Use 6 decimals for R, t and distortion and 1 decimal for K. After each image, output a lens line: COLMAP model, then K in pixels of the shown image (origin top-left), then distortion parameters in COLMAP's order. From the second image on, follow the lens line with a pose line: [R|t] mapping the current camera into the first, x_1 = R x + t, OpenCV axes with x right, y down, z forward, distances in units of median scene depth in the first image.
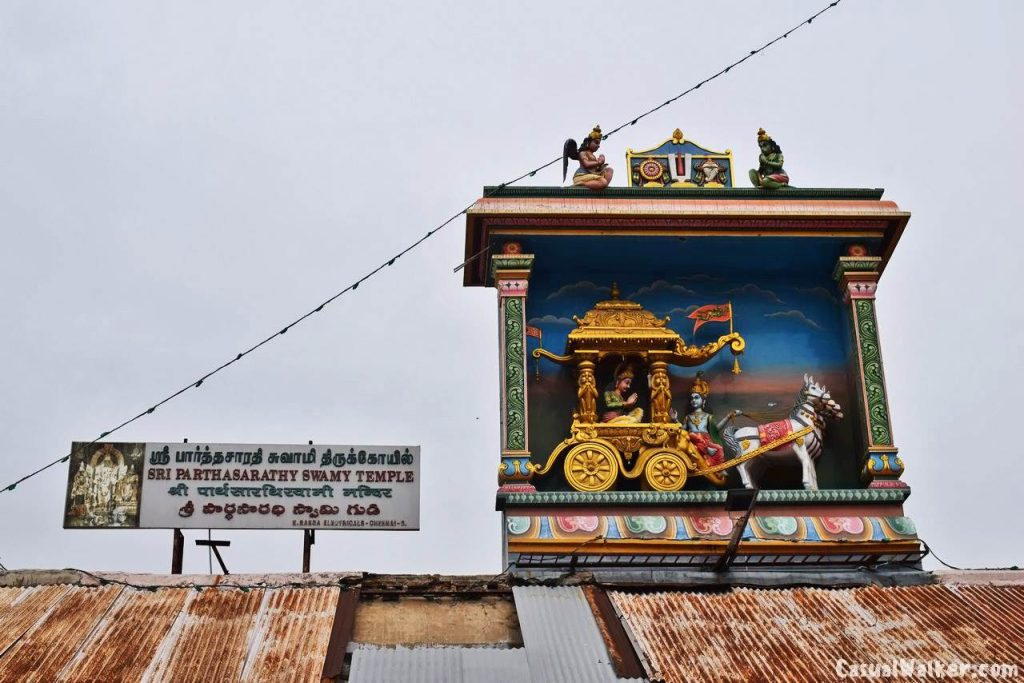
lens RADIAL K [[1487.9, 0, 512.0], [0, 1487.9, 341.5], [0, 0, 1]] dist [-0.012208, -0.022787]
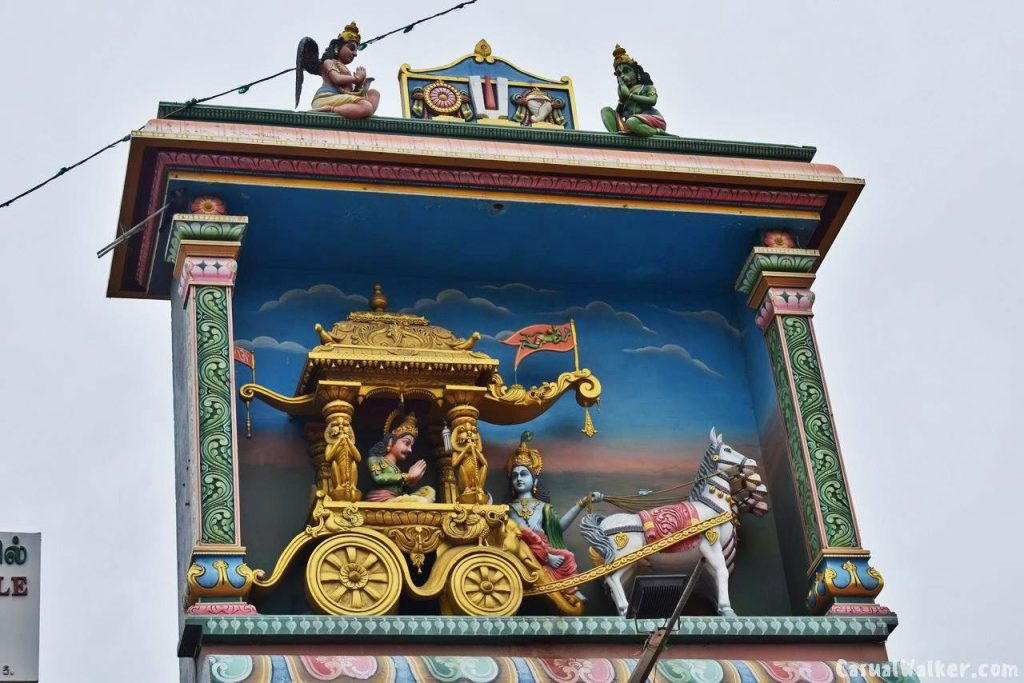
lens RADIAL K [[2061.4, 0, 512.0], [0, 2061.4, 341.5], [0, 0, 1]] dist [-0.014574, -0.037416]
pose [[0.976356, 0.033842, 0.213505, -0.056758], [-0.002928, 0.989649, -0.143476, 0.108452], [-0.216150, 0.139458, 0.966349, 0.232444]]
